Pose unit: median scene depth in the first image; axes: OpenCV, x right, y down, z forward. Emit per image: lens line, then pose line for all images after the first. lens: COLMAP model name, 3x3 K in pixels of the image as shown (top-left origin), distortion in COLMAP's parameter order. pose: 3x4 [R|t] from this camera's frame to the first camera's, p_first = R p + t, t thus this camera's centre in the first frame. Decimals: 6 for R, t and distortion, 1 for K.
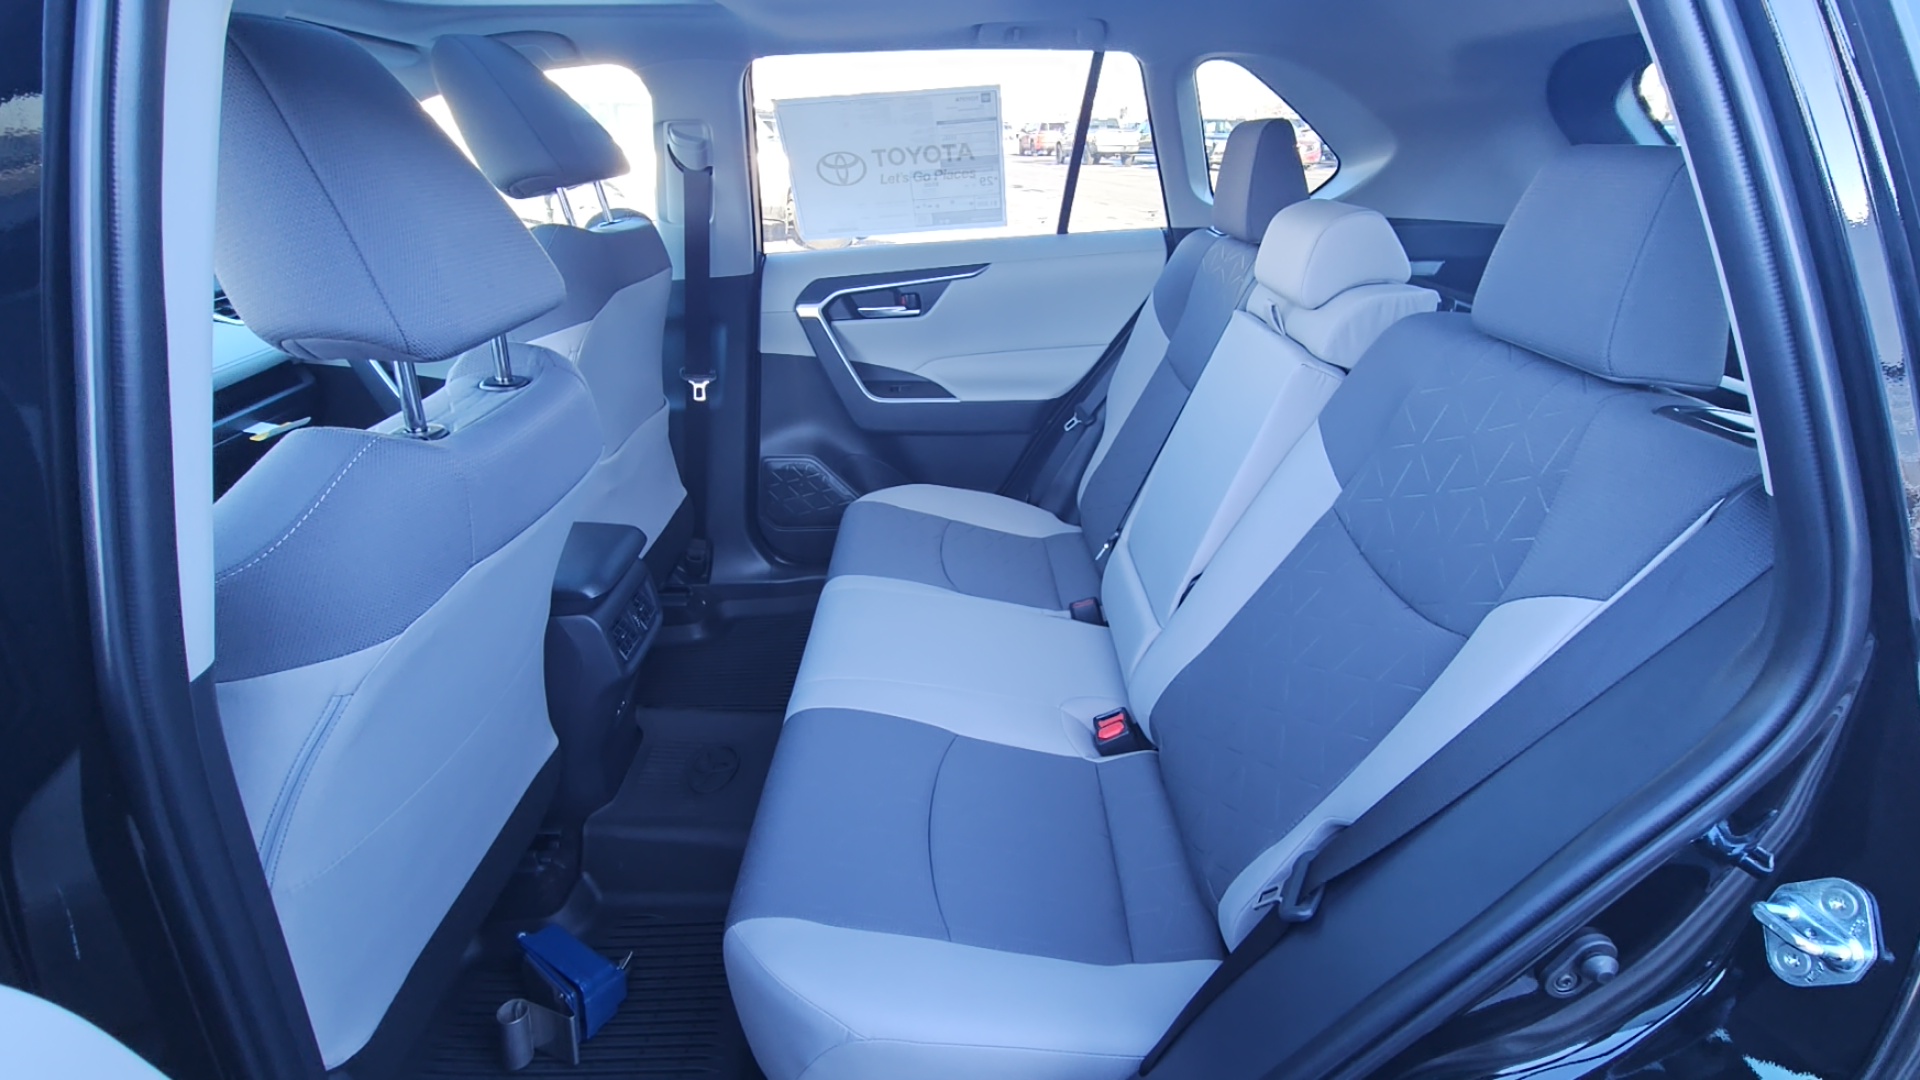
lens RADIAL K [[852.4, 0, 965.6], [0, 852.4, 545.9], [0, 0, 1]] dist [0.002796, 0.000188]
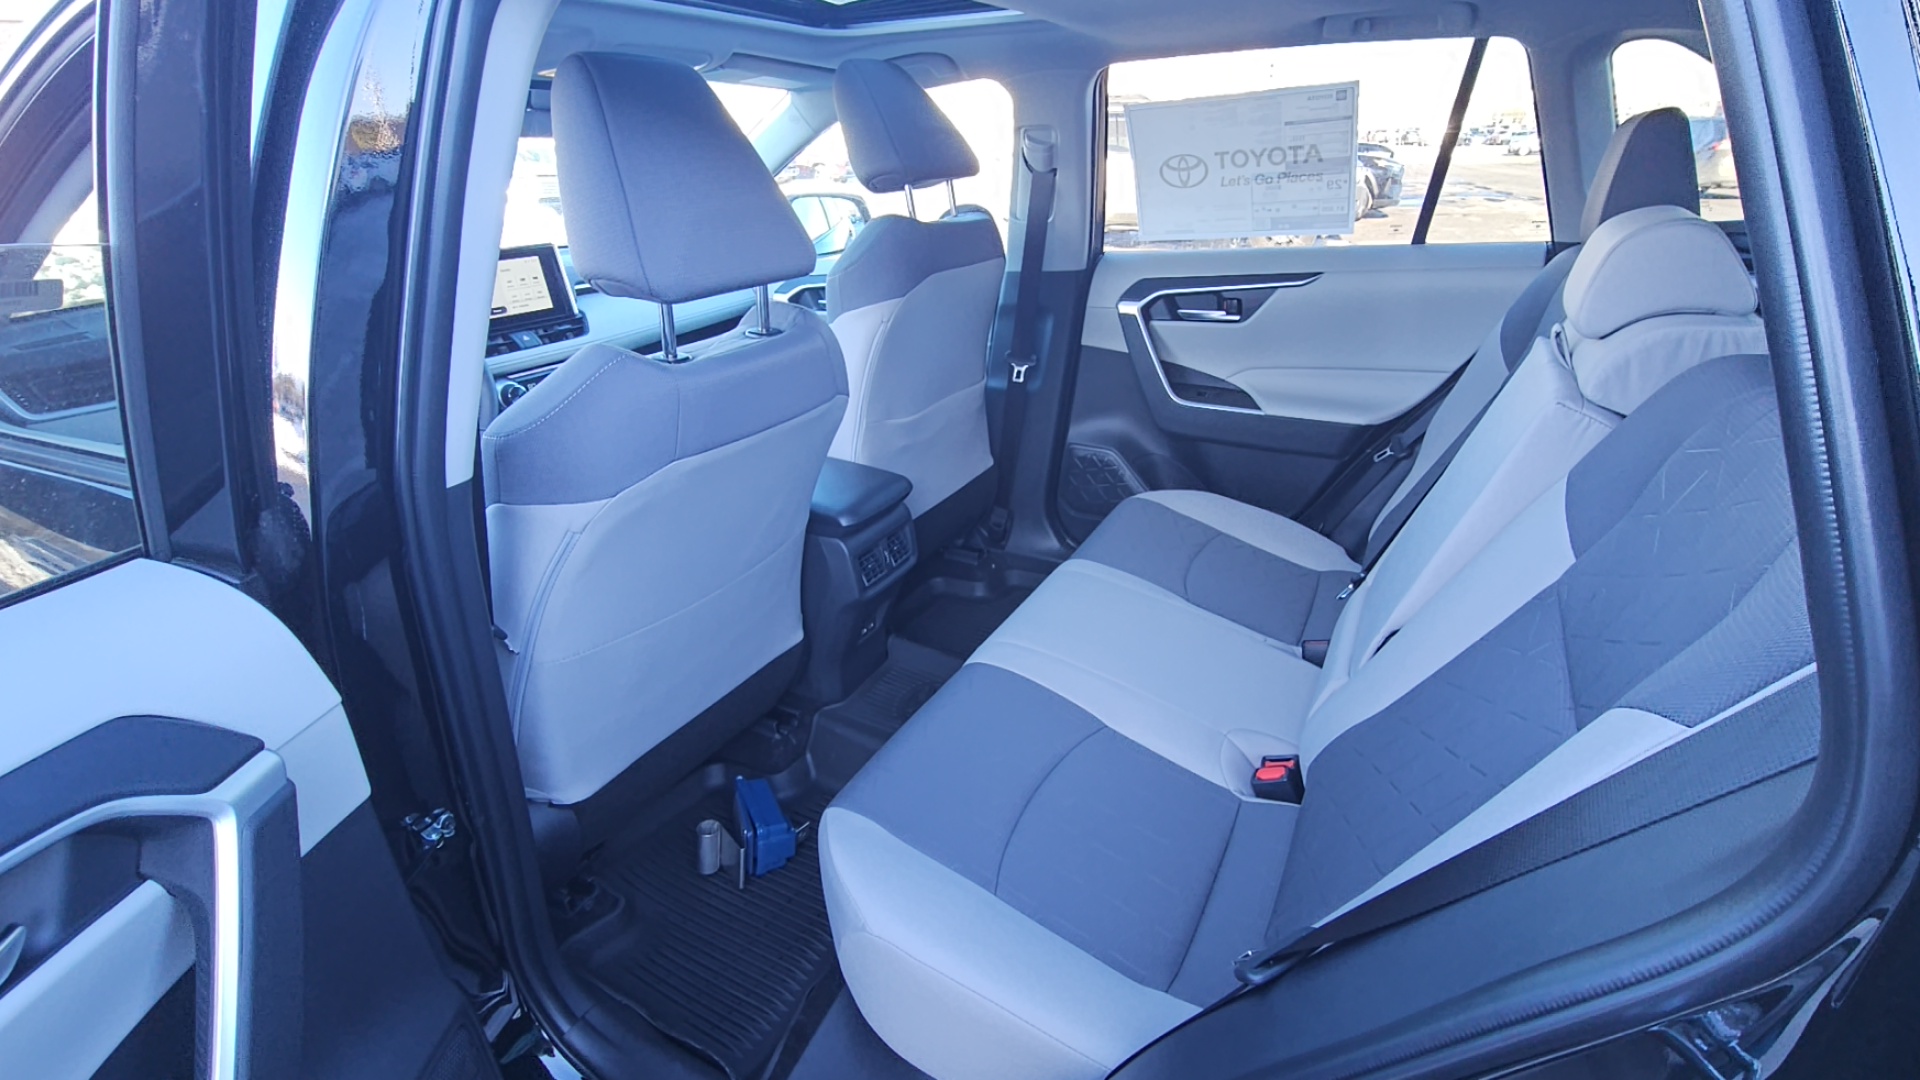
lens RADIAL K [[867.7, 0, 1011.6], [0, 867.7, 551.2], [0, 0, 1]] dist [0.004169, 0.000065]
pose [[0.873040, 0.197540, -0.445846, 0.223870], [-0.202682, 0.978557, 0.036681, 0.002591], [0.443532, 0.058341, 0.894358, 0.014171]]
